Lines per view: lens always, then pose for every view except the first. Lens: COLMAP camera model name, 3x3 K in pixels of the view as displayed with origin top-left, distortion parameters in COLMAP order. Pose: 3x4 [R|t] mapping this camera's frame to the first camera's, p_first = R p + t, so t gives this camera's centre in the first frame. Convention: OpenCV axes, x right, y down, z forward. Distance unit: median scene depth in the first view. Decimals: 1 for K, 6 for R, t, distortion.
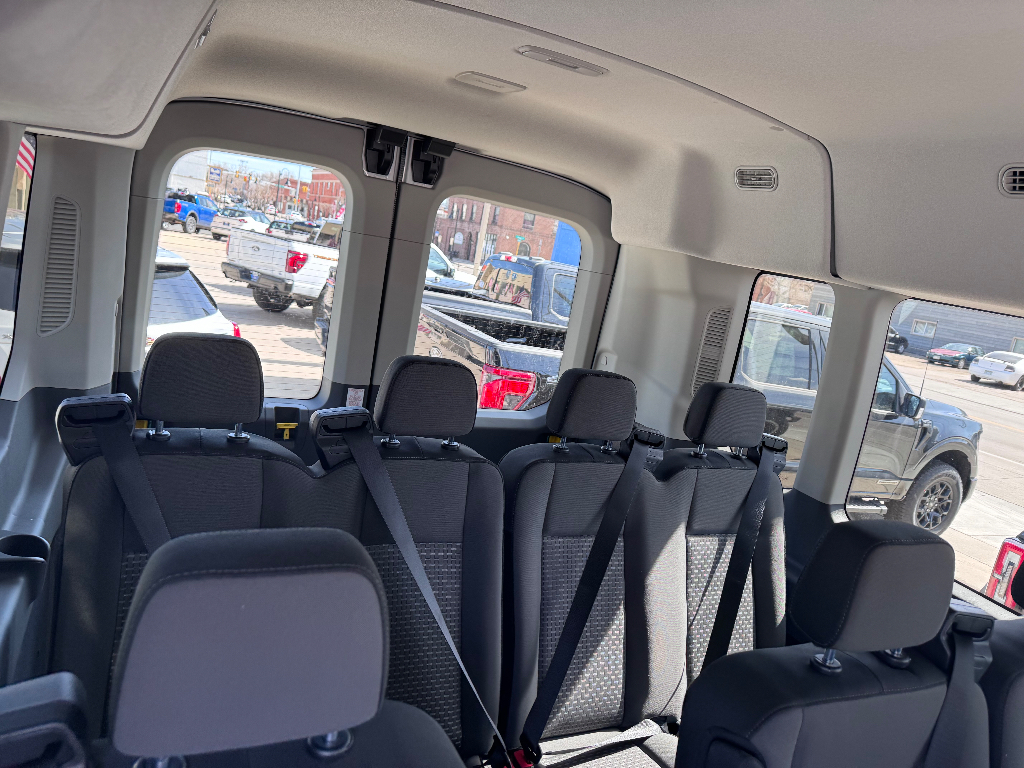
lens RADIAL K [[710.1, 0, 514.6], [0, 710.1, 379.7], [0, 0, 1]] dist [0.030936, -0.031360]
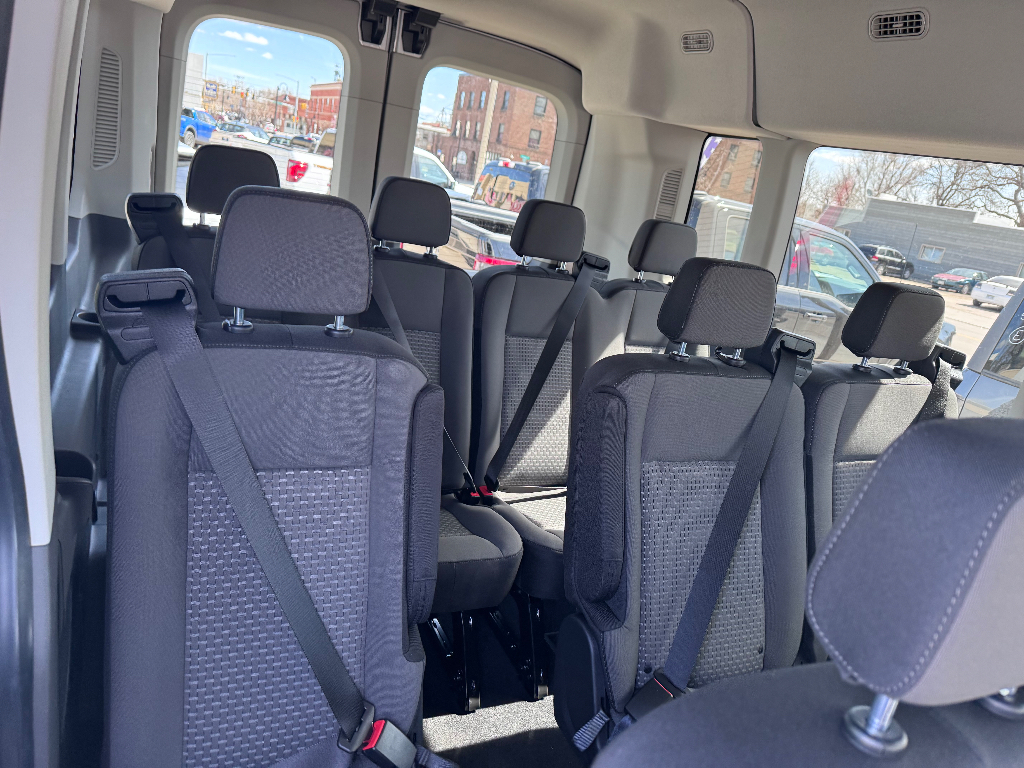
lens RADIAL K [[710.1, 0, 509.4], [0, 710.1, 385.9], [0, 0, 1]] dist [0.030936, -0.031360]
pose [[0.999872, 0.011384, -0.011258, 0.041019], [-0.010077, 0.993870, 0.110095, 0.115057], [0.012442, -0.109967, 0.993857, -0.165197]]
